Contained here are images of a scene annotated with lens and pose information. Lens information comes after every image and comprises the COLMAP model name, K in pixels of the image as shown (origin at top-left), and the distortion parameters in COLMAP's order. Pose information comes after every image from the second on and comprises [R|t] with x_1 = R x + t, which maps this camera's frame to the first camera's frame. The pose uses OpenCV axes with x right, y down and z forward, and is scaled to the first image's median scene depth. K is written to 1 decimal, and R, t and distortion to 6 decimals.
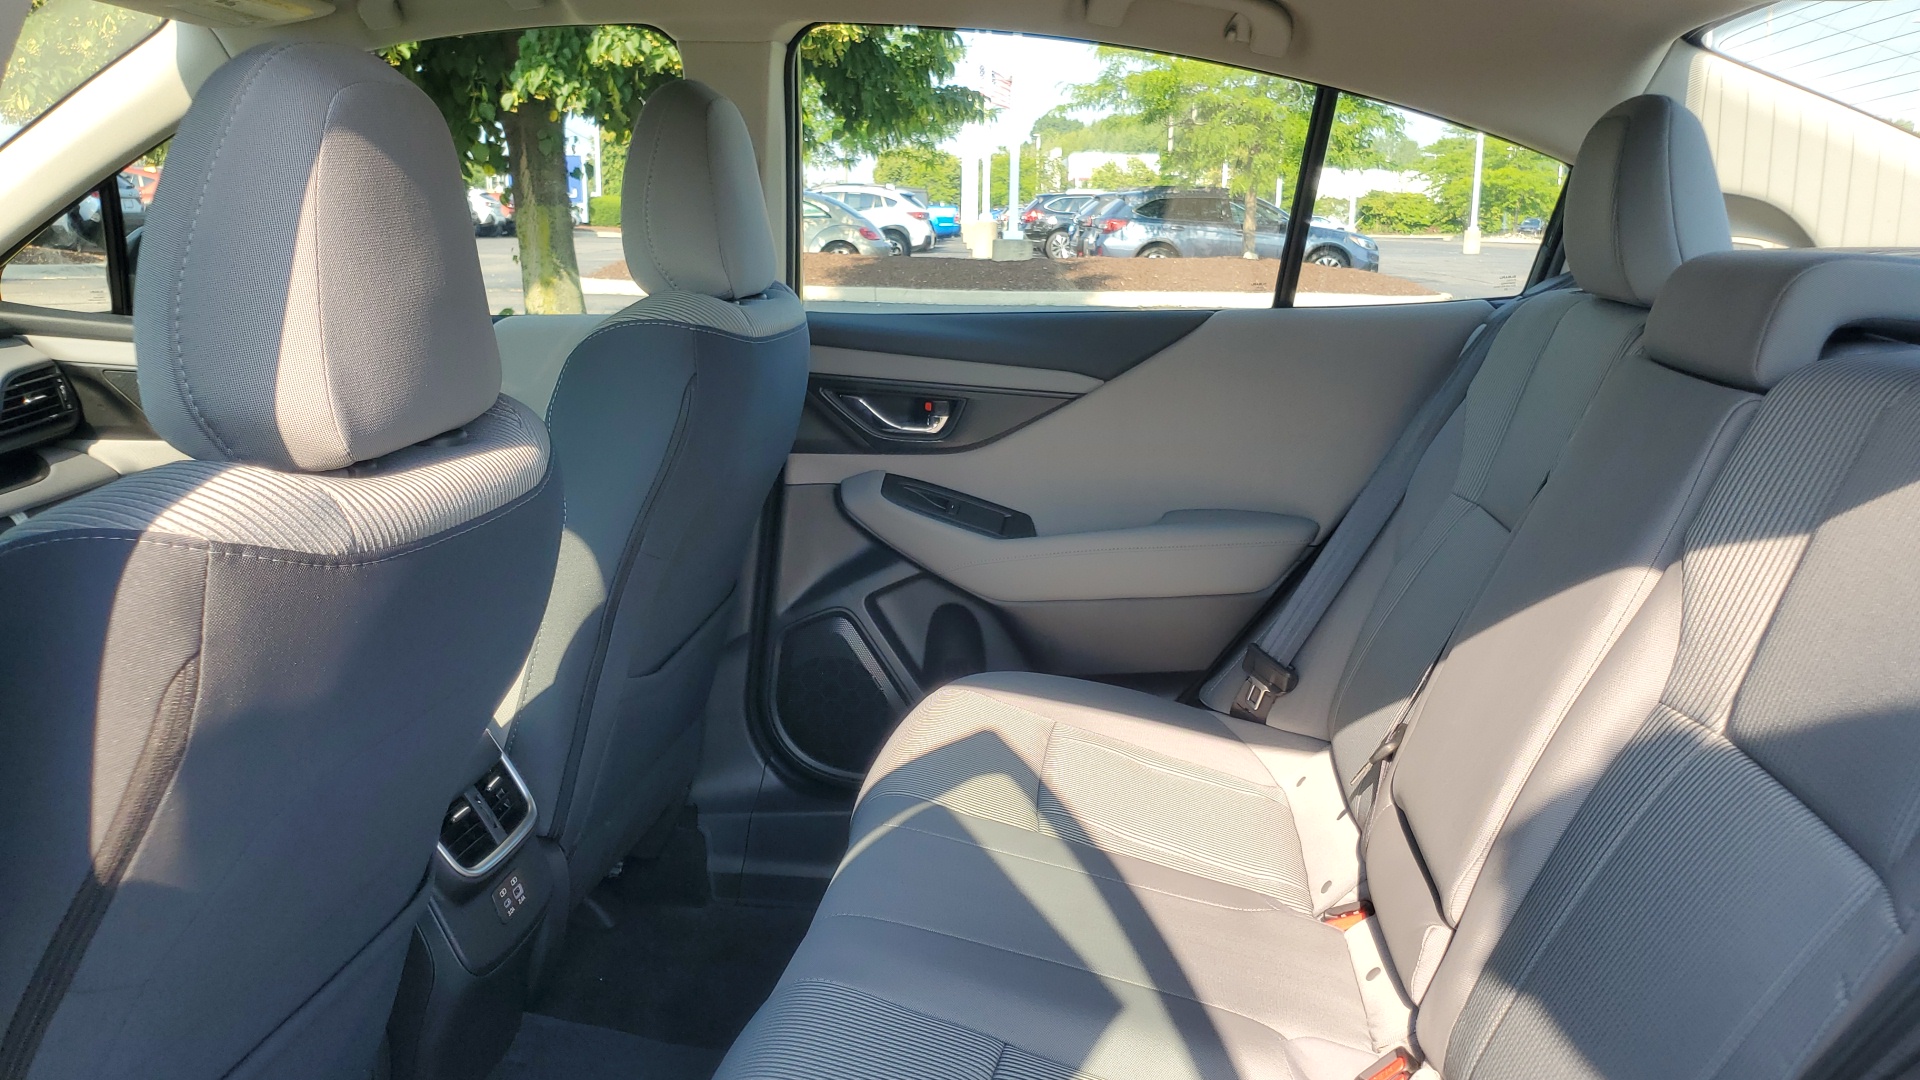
lens RADIAL K [[1475.9, 0, 958.6], [0, 1475.9, 527.6], [0, 0, 1]] dist [0.080496, -0.224980]
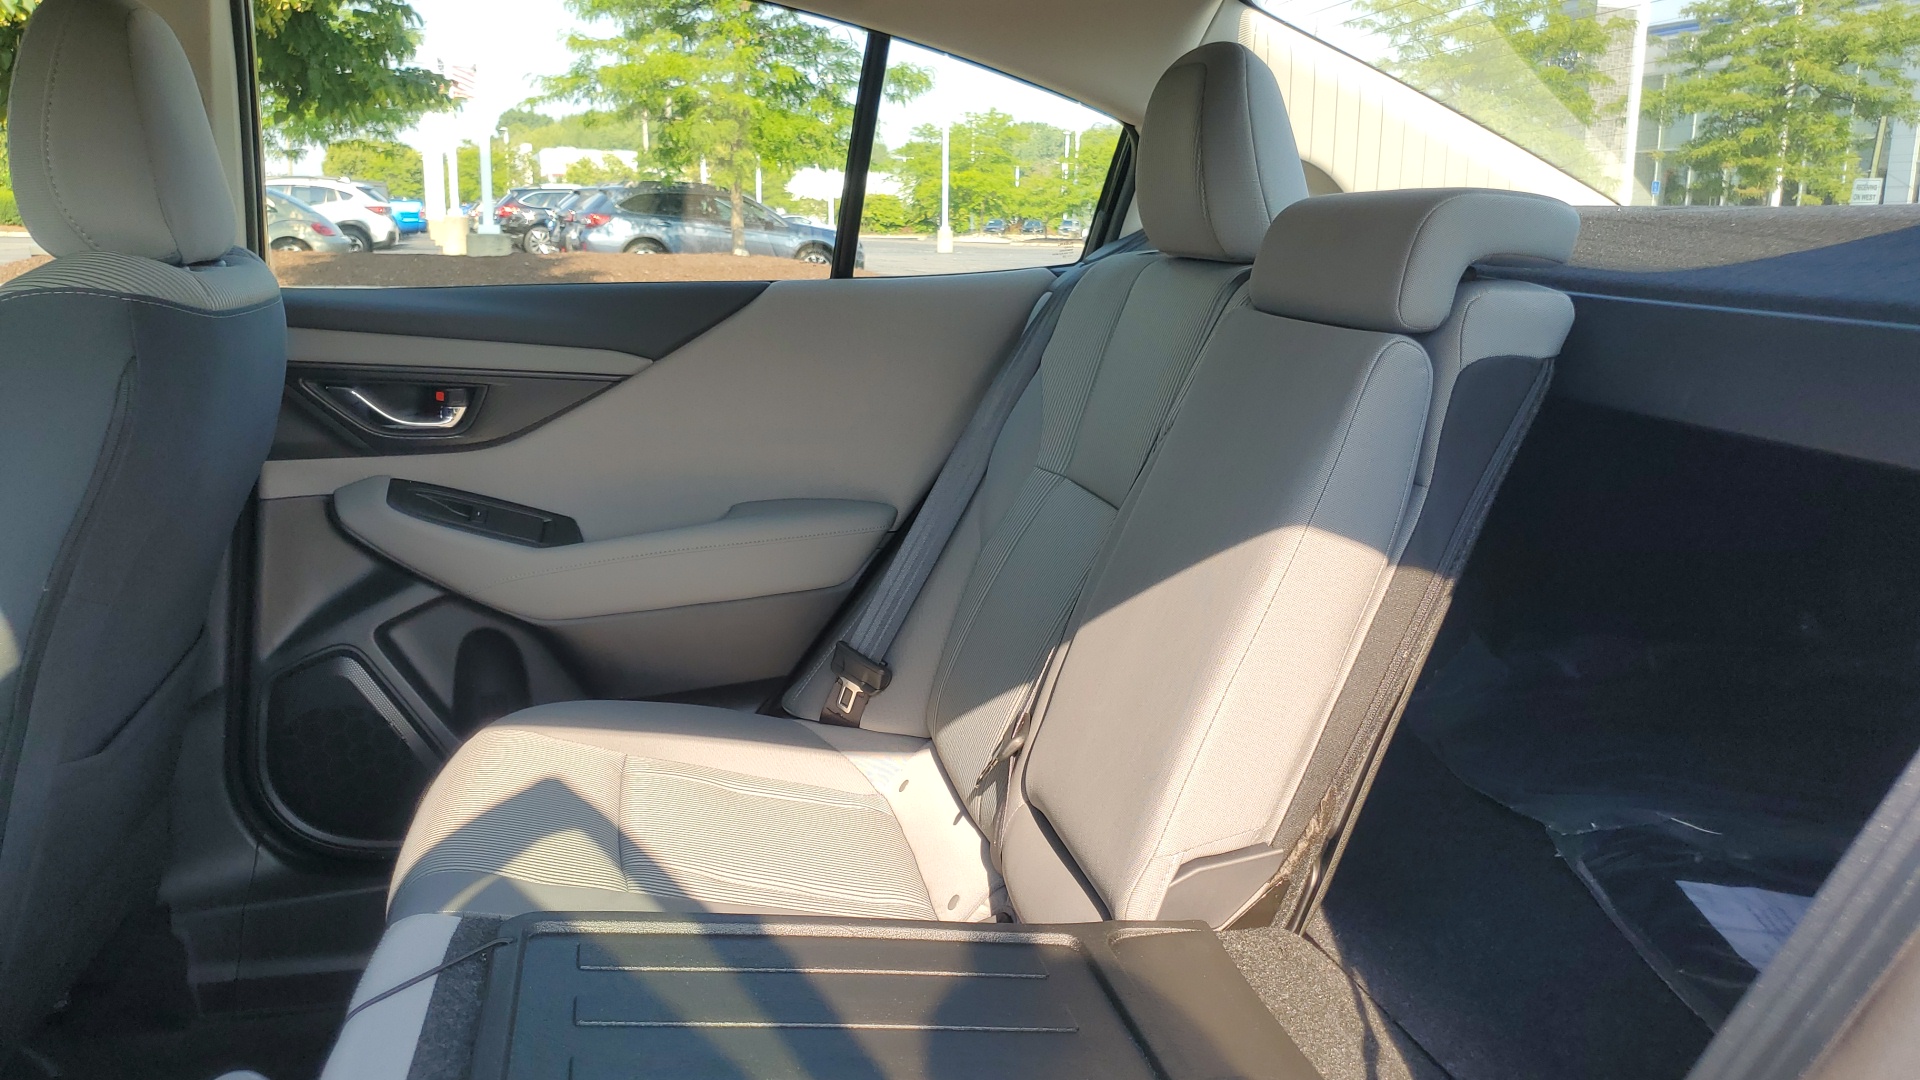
lens RADIAL K [[1451.5, 0, 960.0], [0, 1451.5, 540.0], [0, 0, 1]] dist [0.116534, -0.327184]
pose [[0.941125, -0.066841, 0.331384, -0.022699], [0.063668, 0.997762, 0.020436, 0.001300], [-0.332008, 0.001866, 0.943275, 0.108563]]
